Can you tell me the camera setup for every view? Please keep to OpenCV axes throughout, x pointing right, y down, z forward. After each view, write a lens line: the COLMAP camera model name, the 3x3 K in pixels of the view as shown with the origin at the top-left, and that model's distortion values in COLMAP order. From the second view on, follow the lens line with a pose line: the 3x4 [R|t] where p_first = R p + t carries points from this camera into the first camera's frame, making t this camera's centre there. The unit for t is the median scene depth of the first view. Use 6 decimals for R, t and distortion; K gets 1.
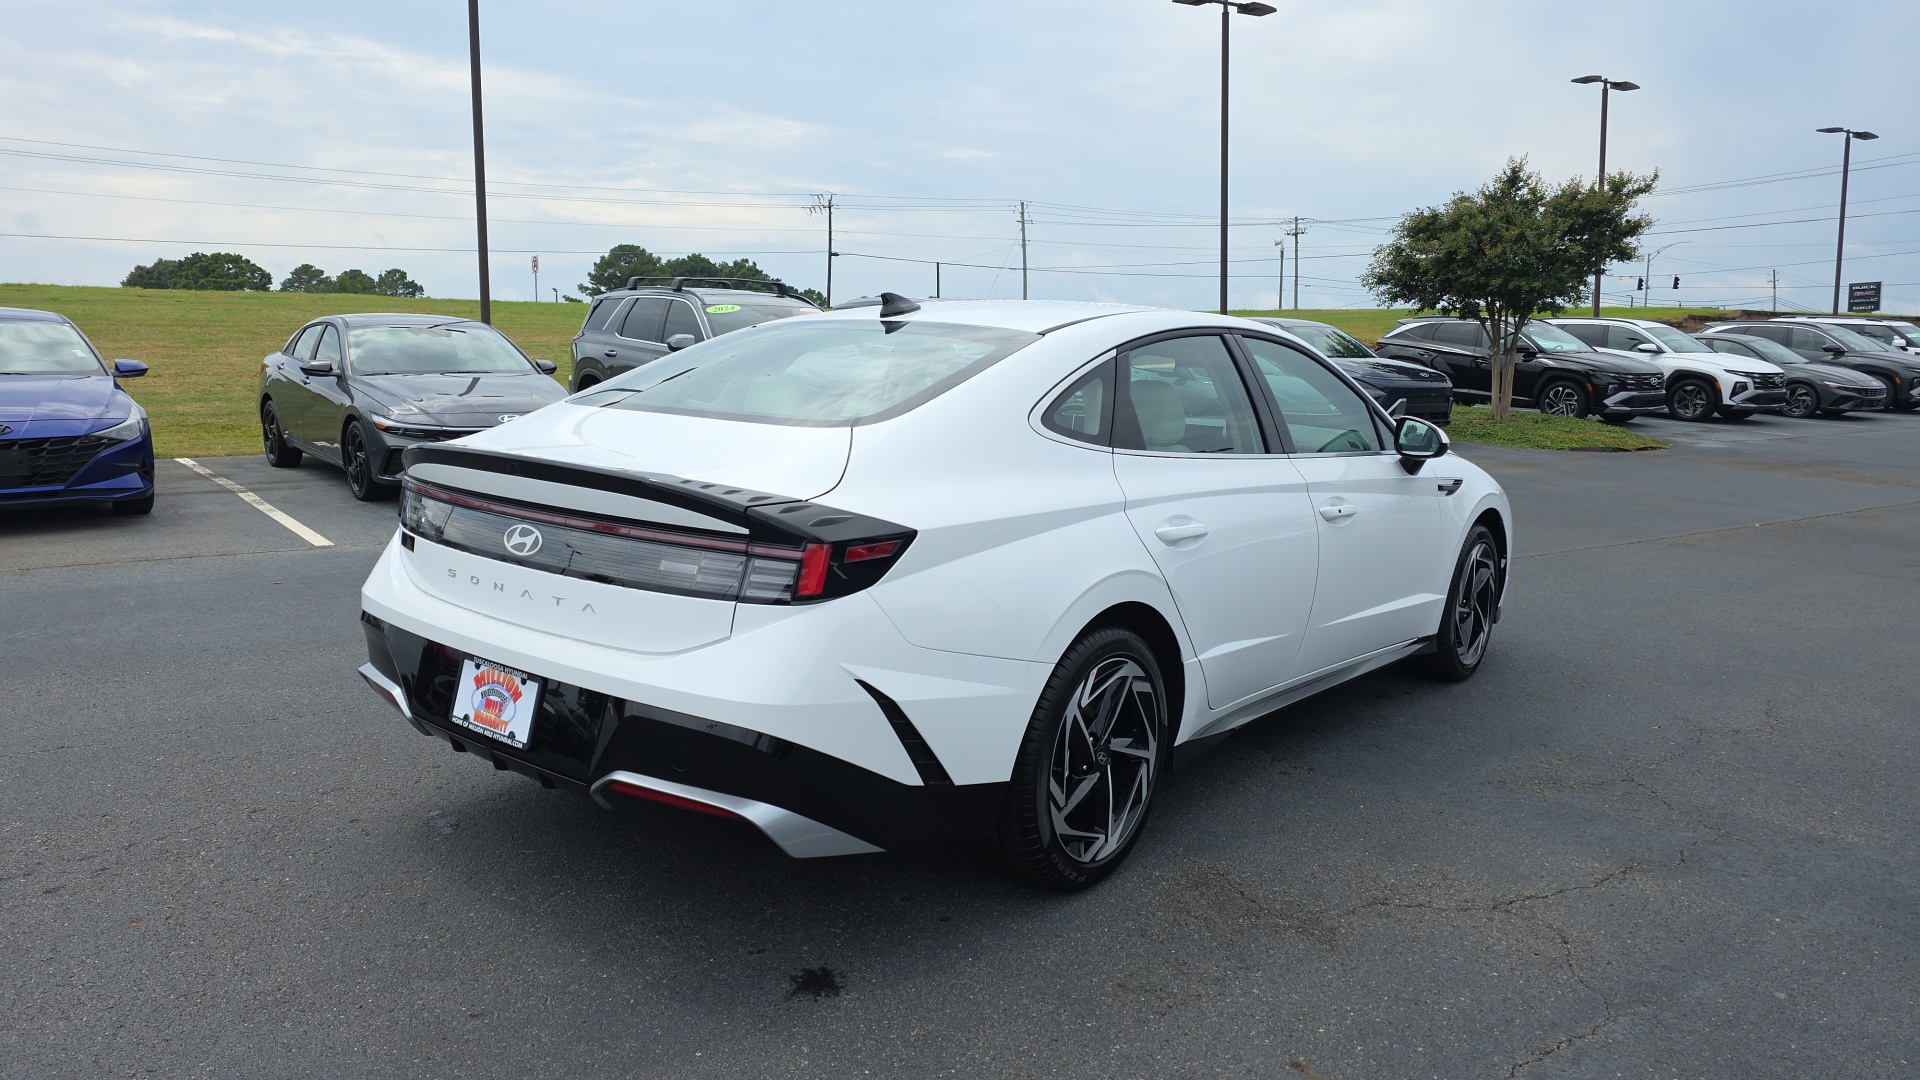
lens RADIAL K [[1353.0, 0, 860.6], [0, 1353.0, 512.4], [0, 0, 1]] dist [0.080935, -0.081898]
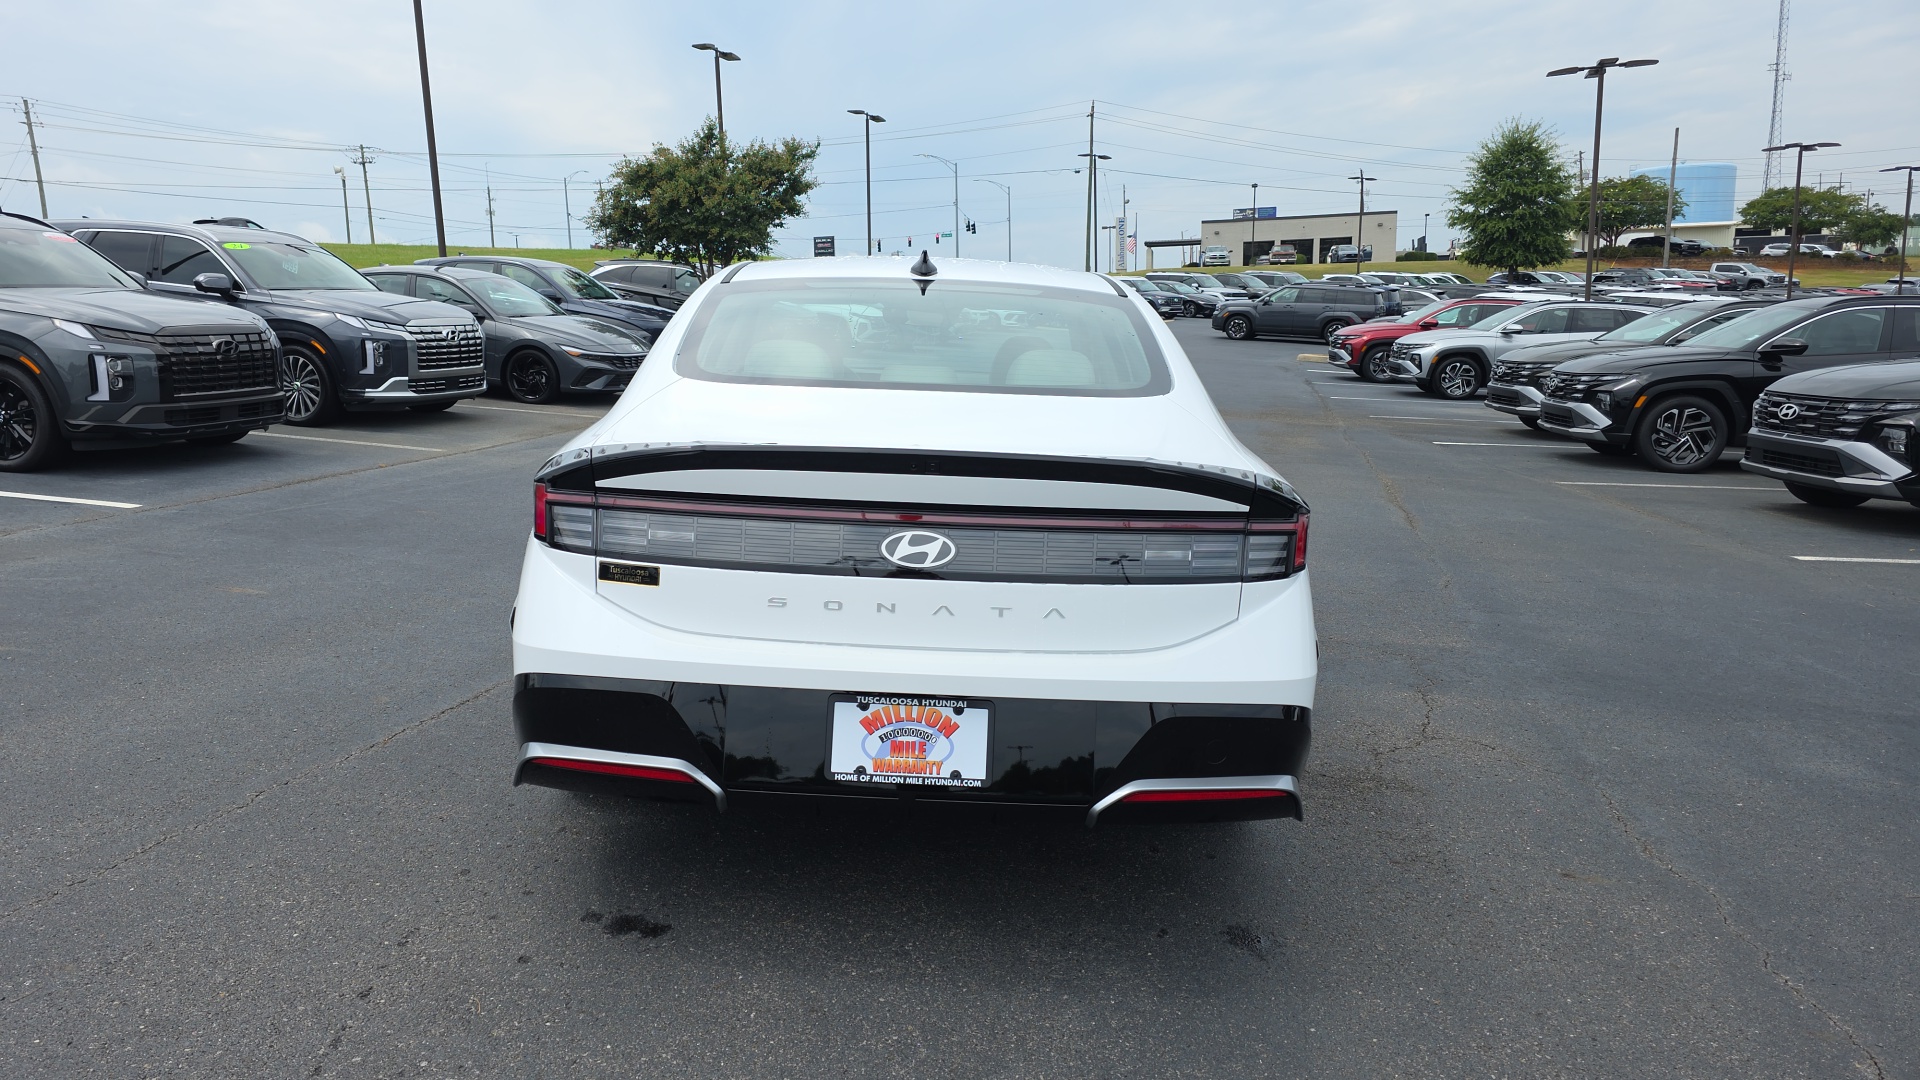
lens RADIAL K [[1340.0, 0, 911.2], [0, 1340.0, 545.0], [0, 0, 1]] dist [0.072212, -0.077012]
pose [[0.753640, -0.118590, 0.646500, -0.593925], [0.071843, 0.992558, 0.098319, -0.048403], [-0.653349, -0.027650, 0.756552, 0.280555]]
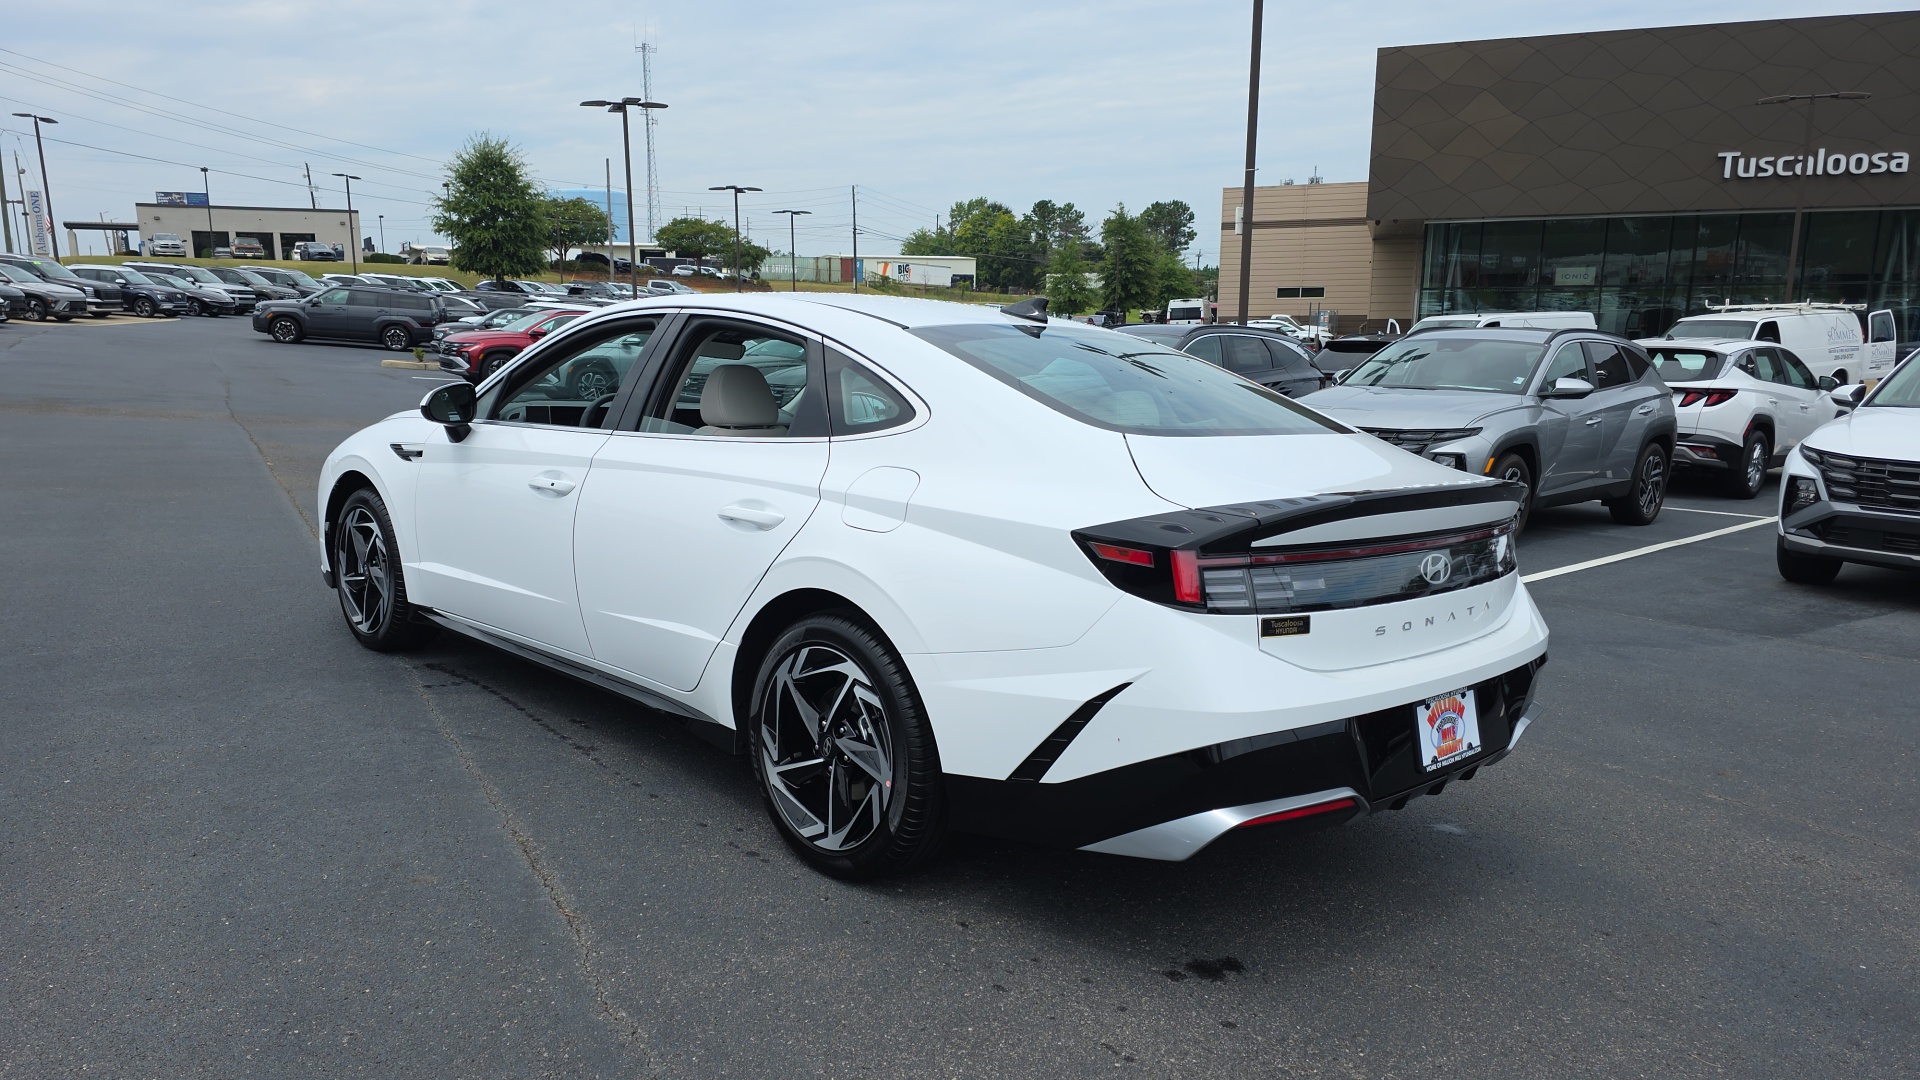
lens RADIAL K [[1291.1, 0, 959.1], [0, 1291.1, 586.1], [0, 0, 1]] dist [0.069333, -0.066850]
pose [[0.057576, -0.202990, 0.977487, -0.918347], [0.083114, 0.976687, 0.197928, -0.142112], [-0.994875, 0.069847, 0.073105, 0.965969]]
